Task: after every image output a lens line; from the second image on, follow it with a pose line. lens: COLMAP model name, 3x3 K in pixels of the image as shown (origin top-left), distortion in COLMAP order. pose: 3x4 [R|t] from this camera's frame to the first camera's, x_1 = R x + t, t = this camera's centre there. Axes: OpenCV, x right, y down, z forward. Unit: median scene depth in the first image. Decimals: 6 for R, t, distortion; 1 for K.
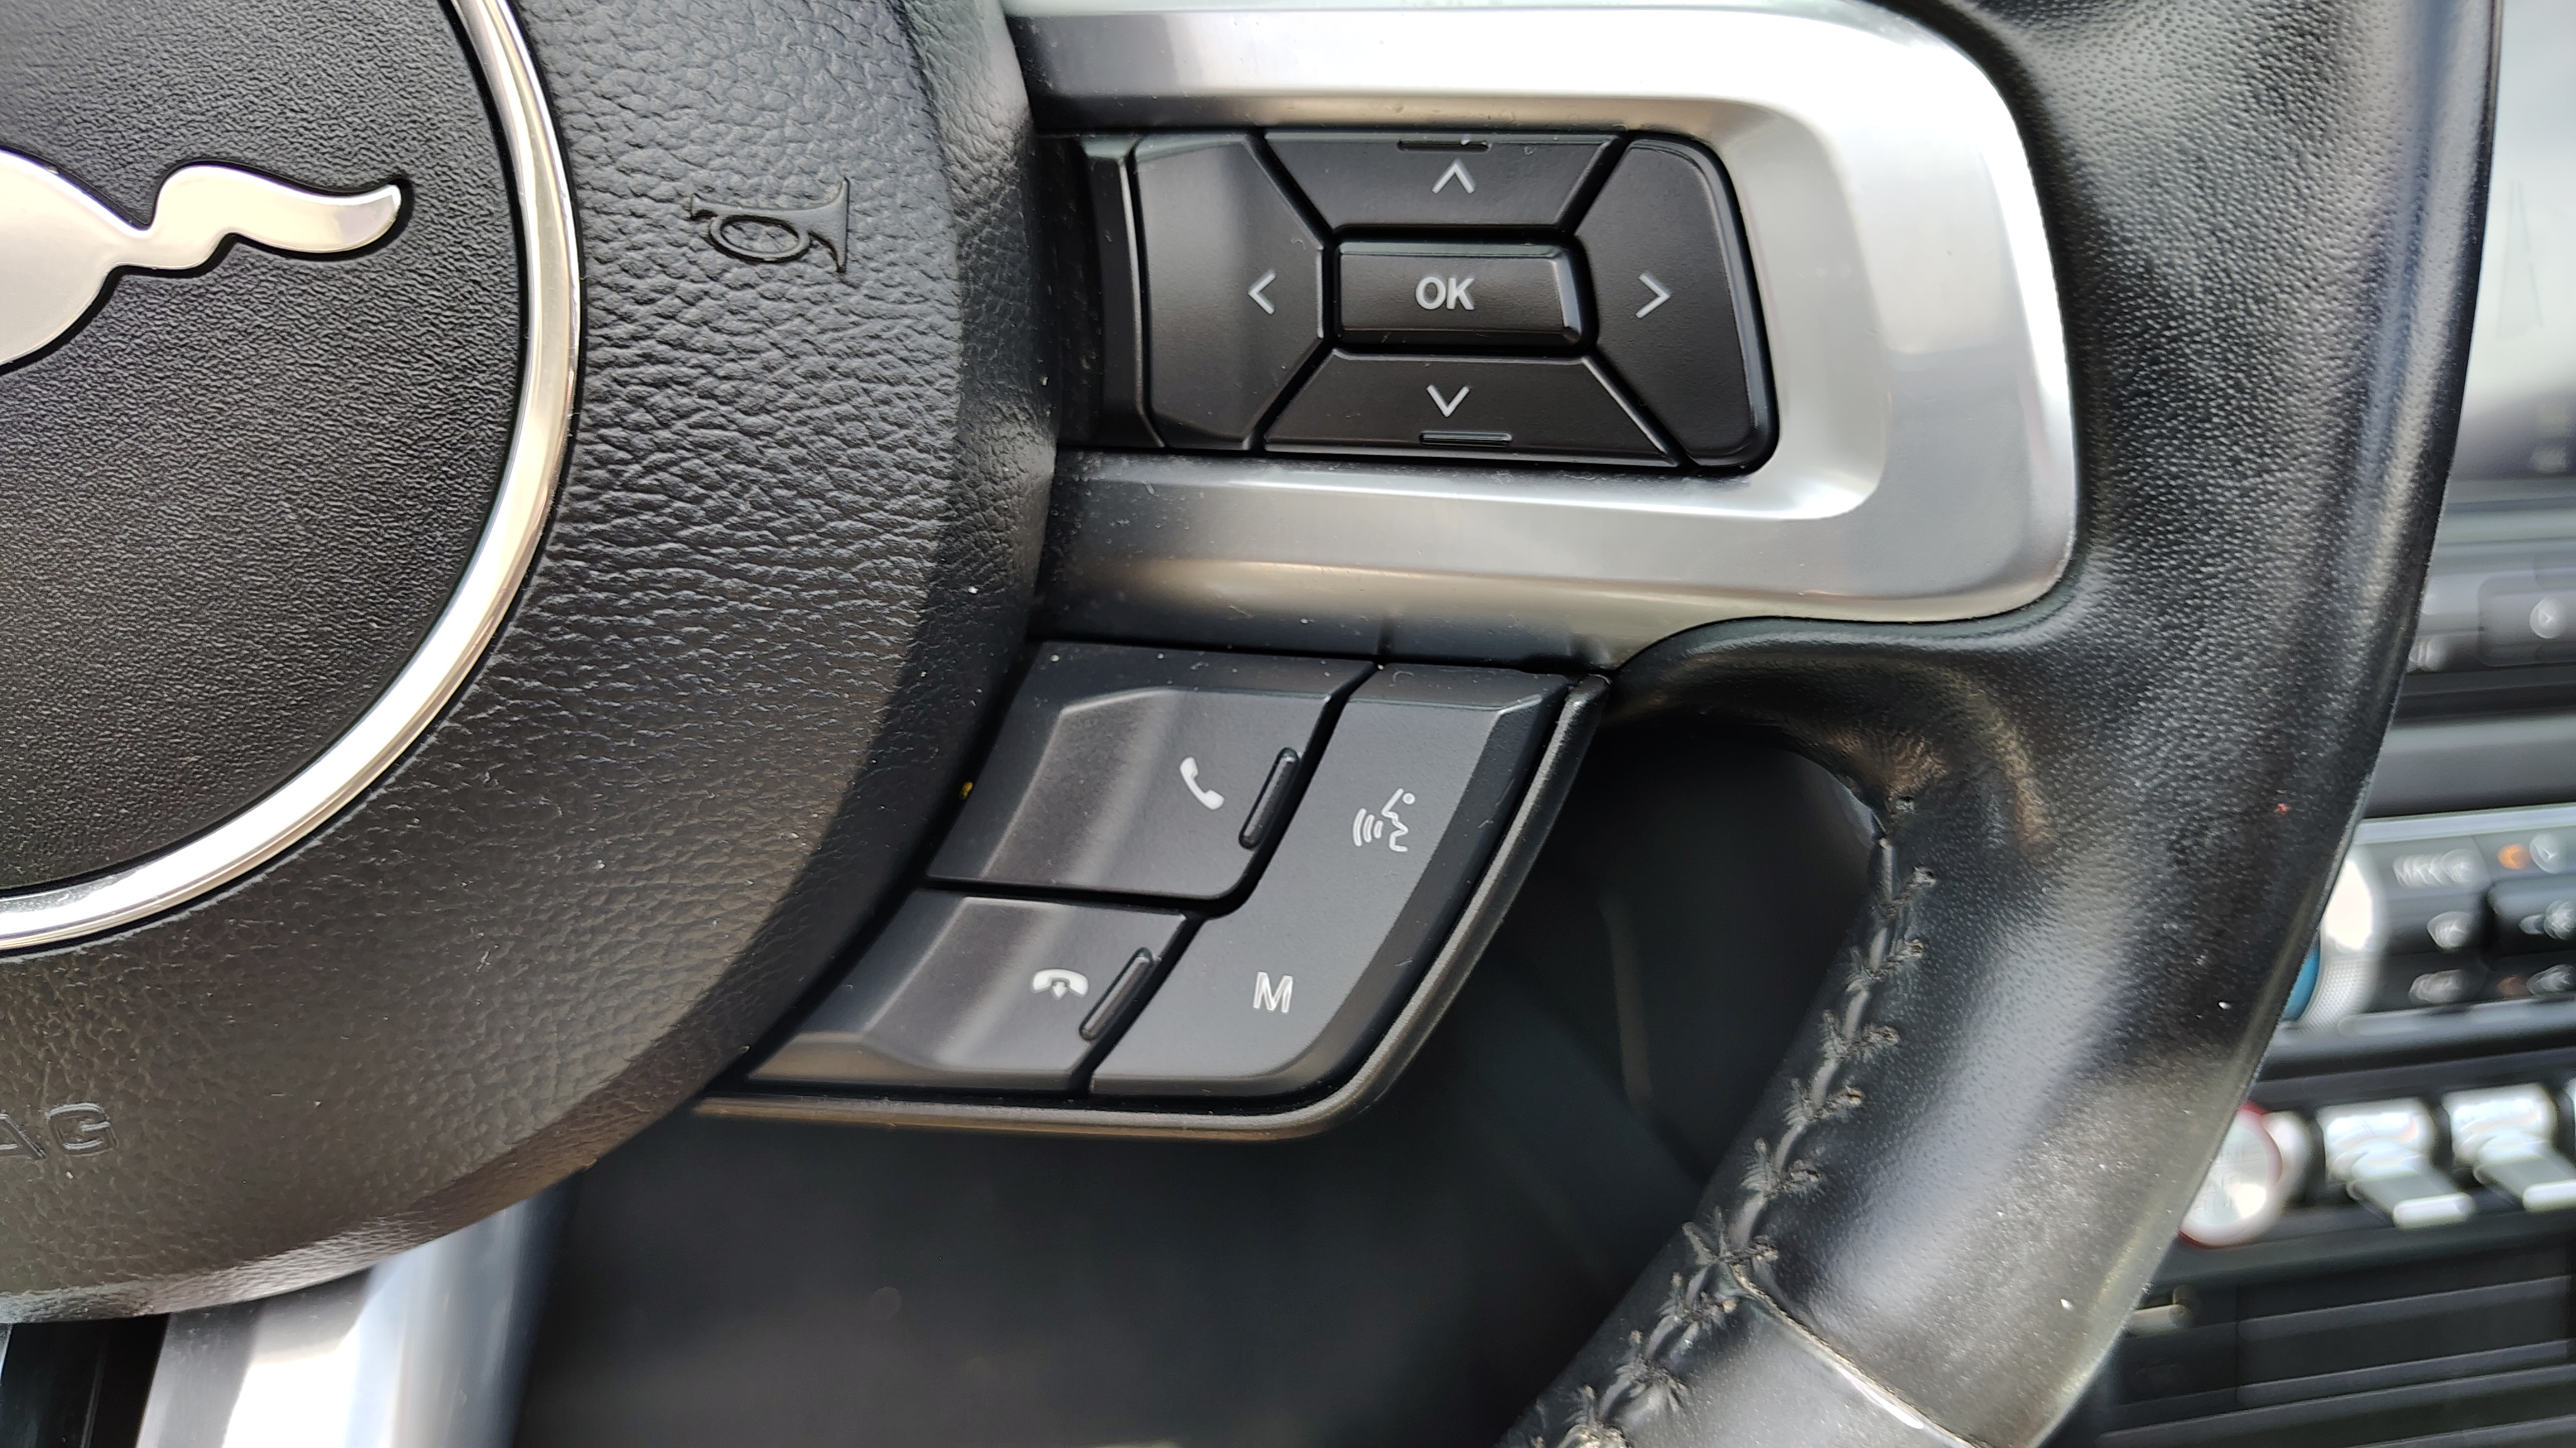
lens RADIAL K [[1857.8, 0, 1289.3], [0, 1857.8, 687.4], [0, 0, 1]] dist [-0.021691, -0.001634]
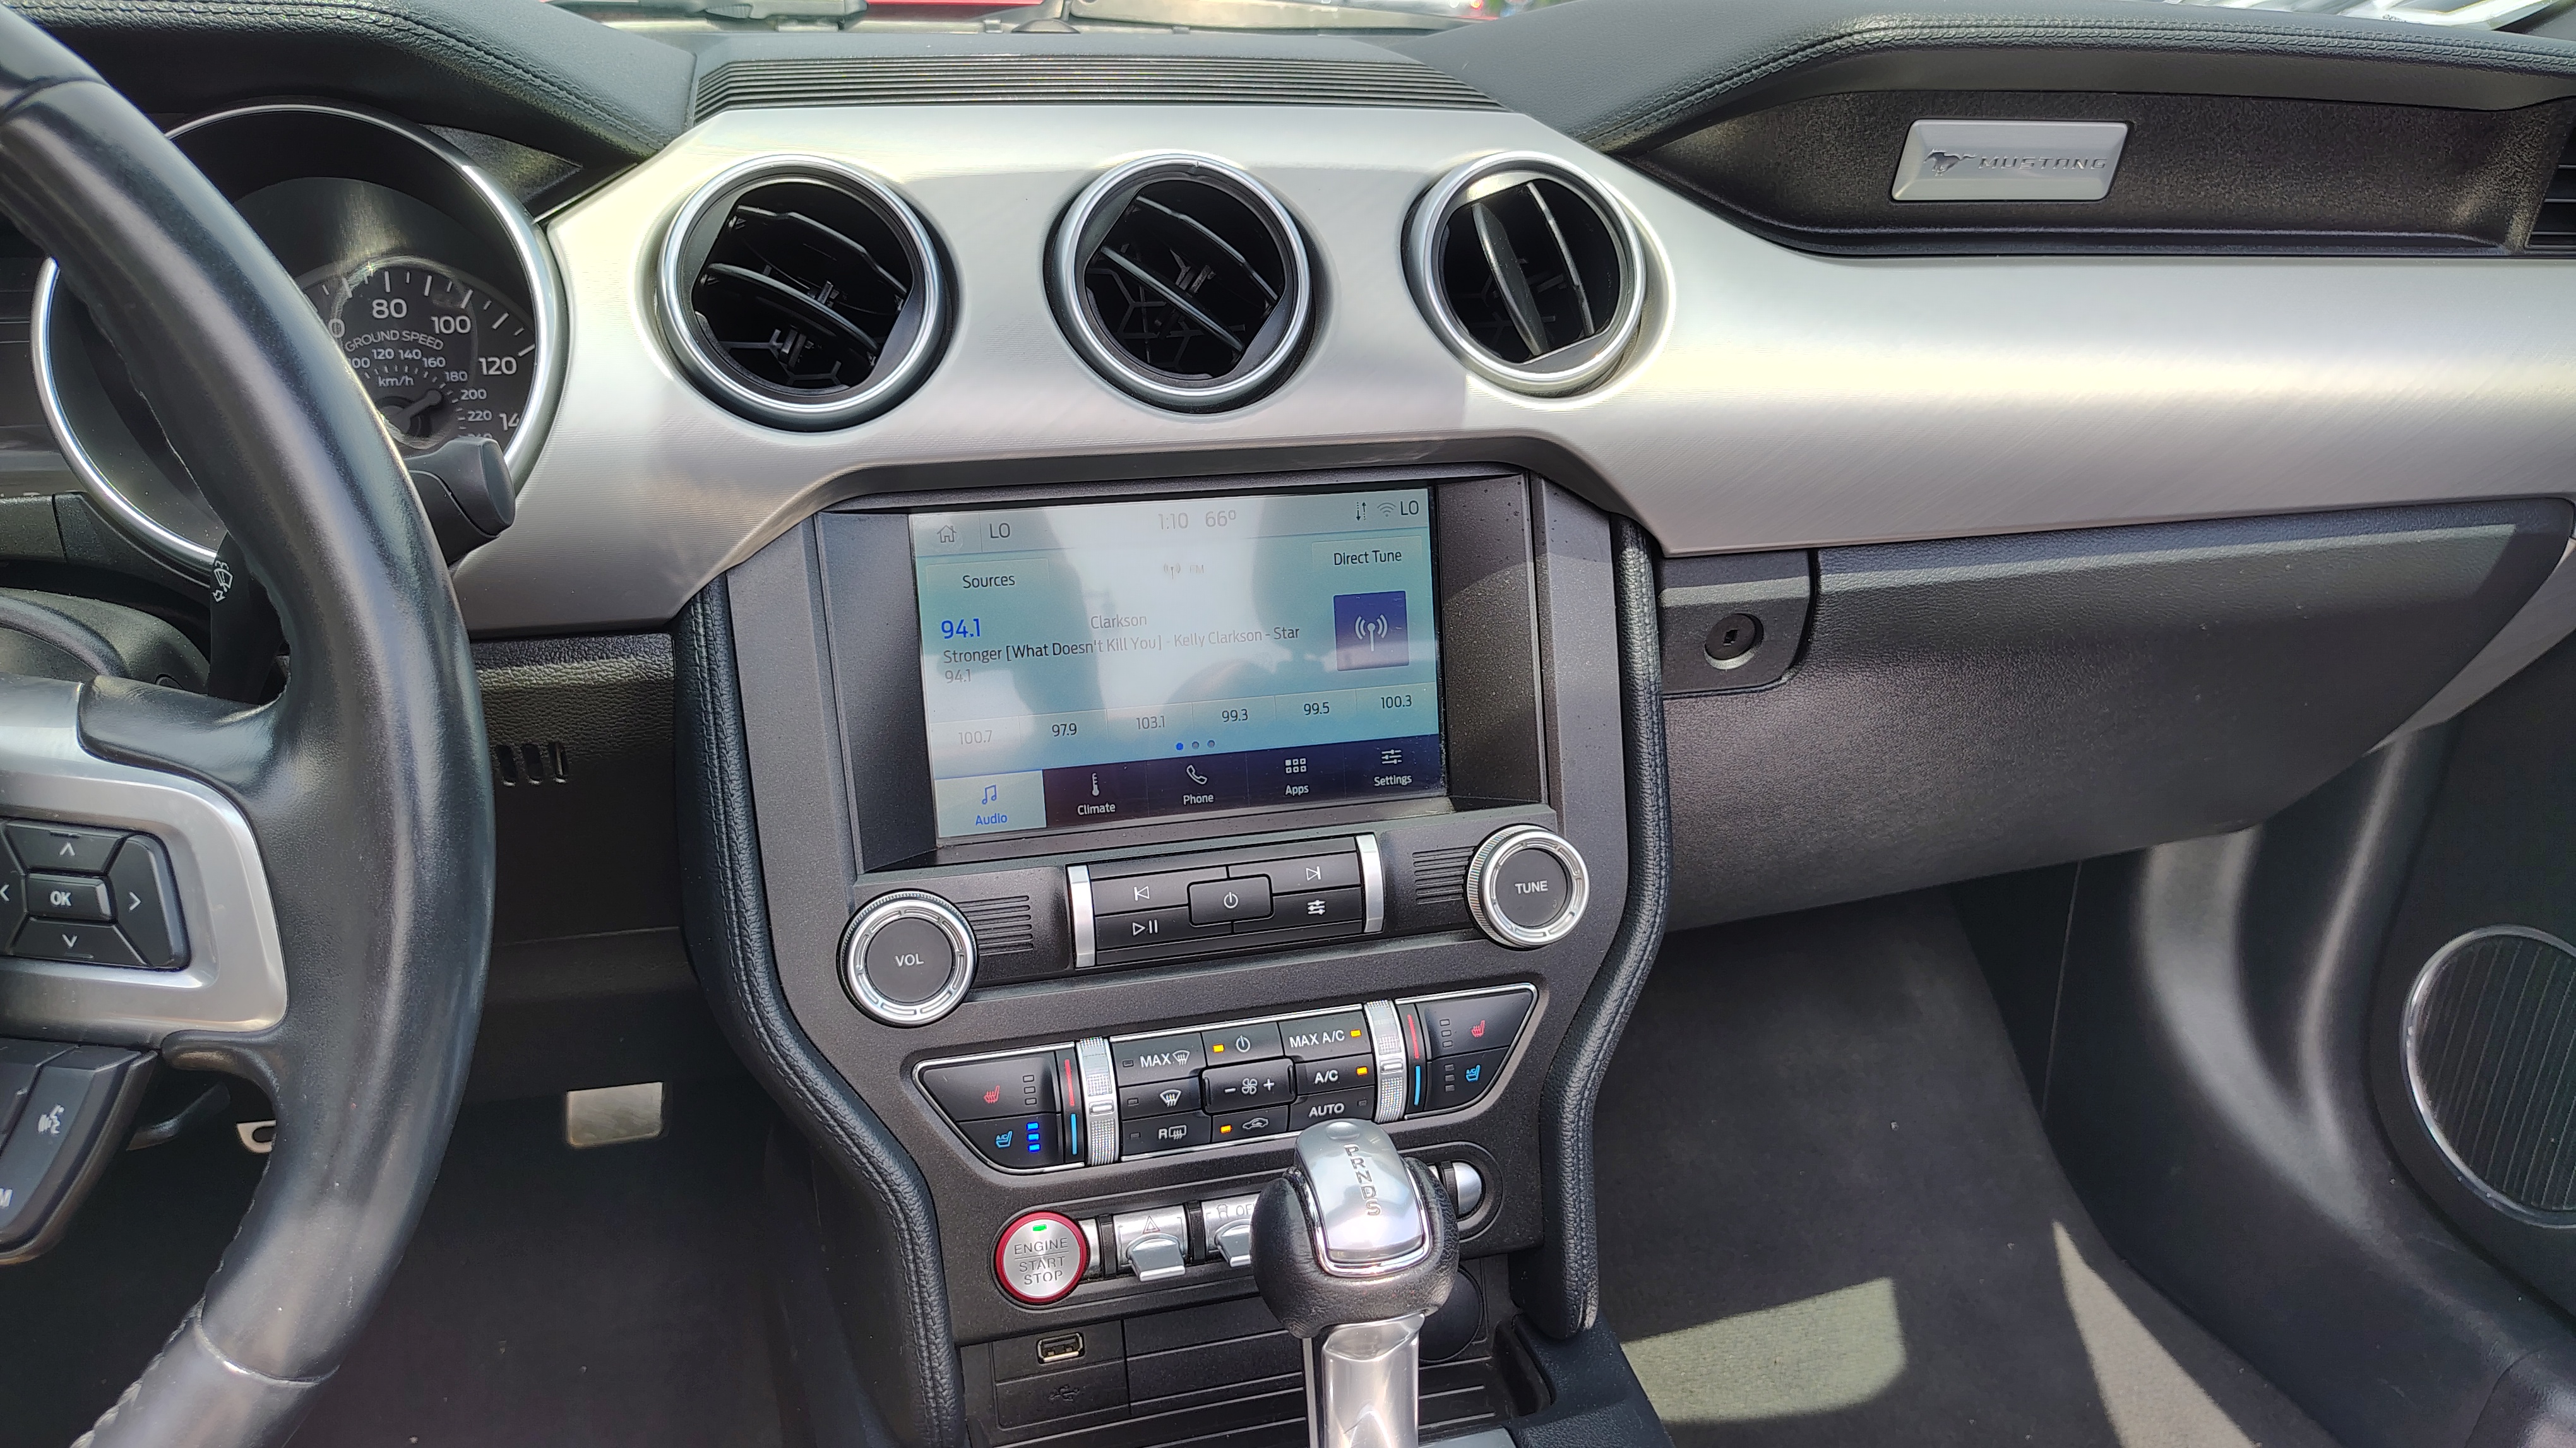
lens RADIAL K [[1809.1, 0, 1293.8], [0, 1809.1, 733.3], [0, 0, 1]] dist [0.041781, -0.083320]
pose [[0.994309, -0.035666, 0.100392, 1.349425], [0.041450, 0.997563, -0.056128, -0.213513], [-0.098145, 0.059969, 0.993364, -1.407793]]
